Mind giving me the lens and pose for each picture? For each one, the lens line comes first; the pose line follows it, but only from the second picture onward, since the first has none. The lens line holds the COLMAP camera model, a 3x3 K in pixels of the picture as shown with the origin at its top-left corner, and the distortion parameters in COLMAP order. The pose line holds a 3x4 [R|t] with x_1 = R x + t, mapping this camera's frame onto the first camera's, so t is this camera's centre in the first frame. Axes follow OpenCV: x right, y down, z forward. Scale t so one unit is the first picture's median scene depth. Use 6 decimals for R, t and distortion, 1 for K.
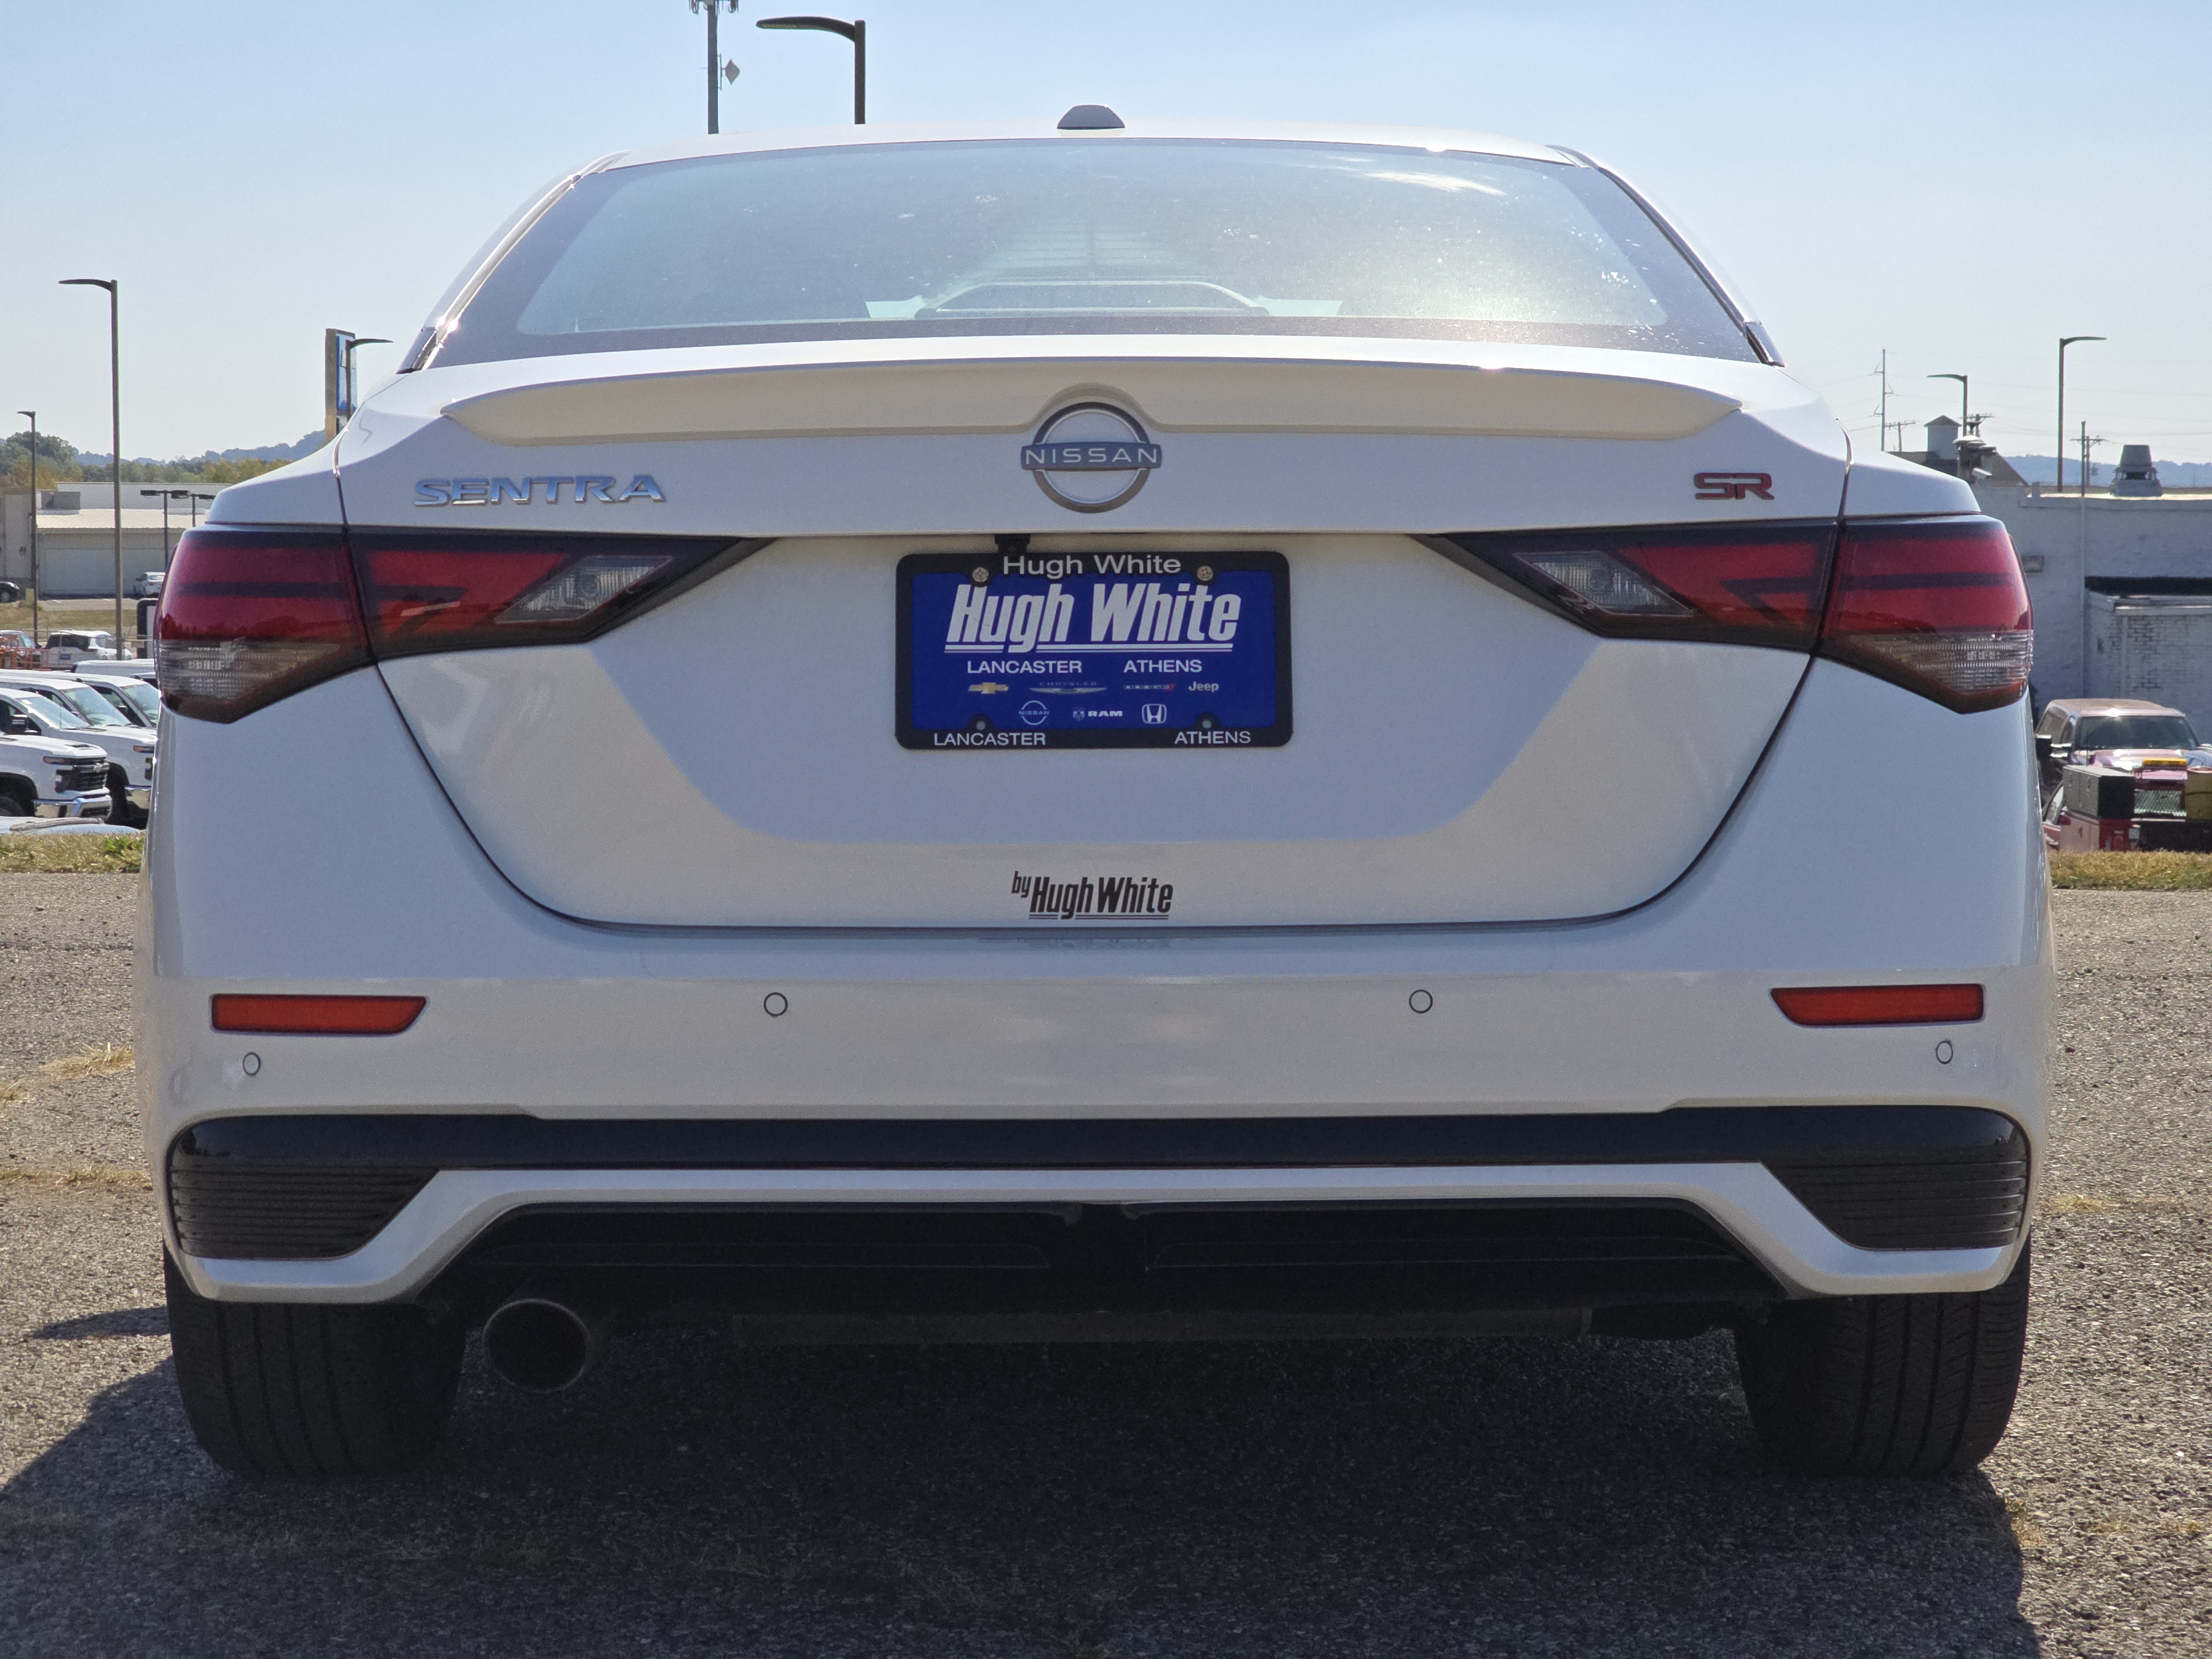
lens RADIAL K [[4475.9, 0, 1106.0], [0, 4475.9, 829.5], [0, 0, 1]] dist [-0.652571, 5.743673]
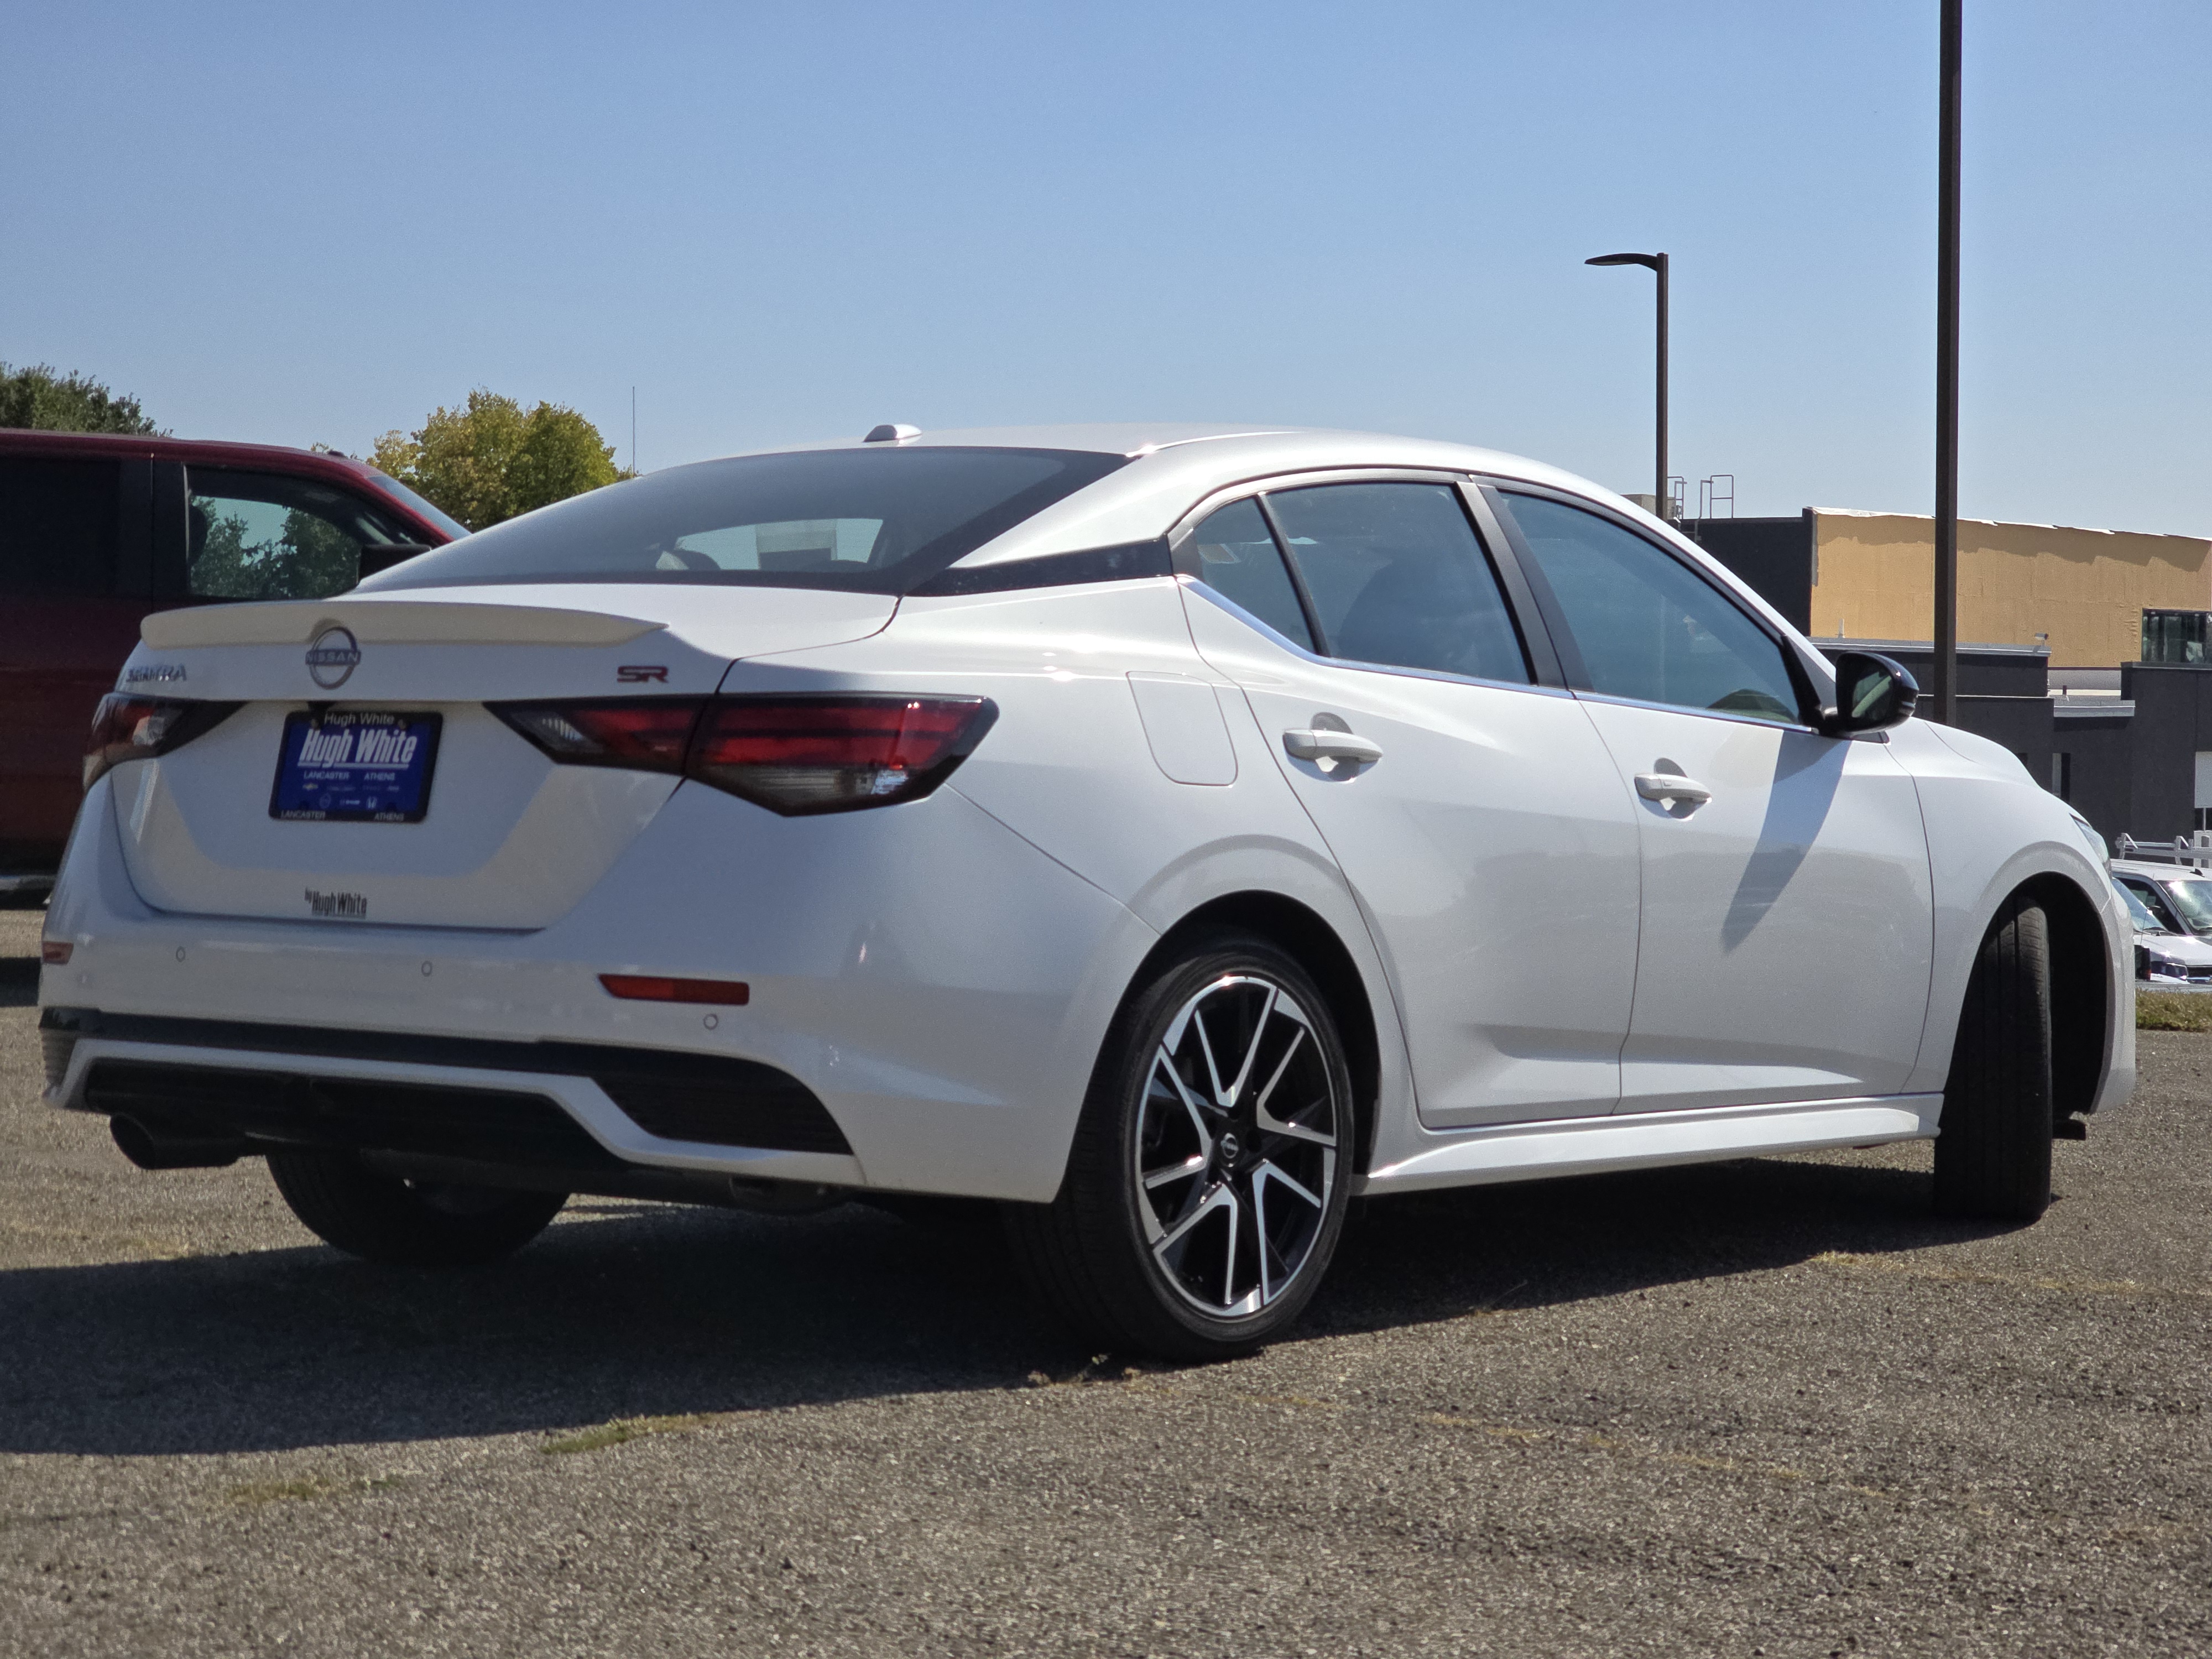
lens RADIAL K [[4475.9, 0, 1106.0], [0, 4475.9, 829.5], [0, 0, 1]] dist [-0.652571, 5.743673]
pose [[0.809106, 0.027609, -0.587014, 1.272763], [-0.054582, 0.998109, -0.028289, 0.018272], [0.585123, 0.054929, 0.809082, -0.245949]]
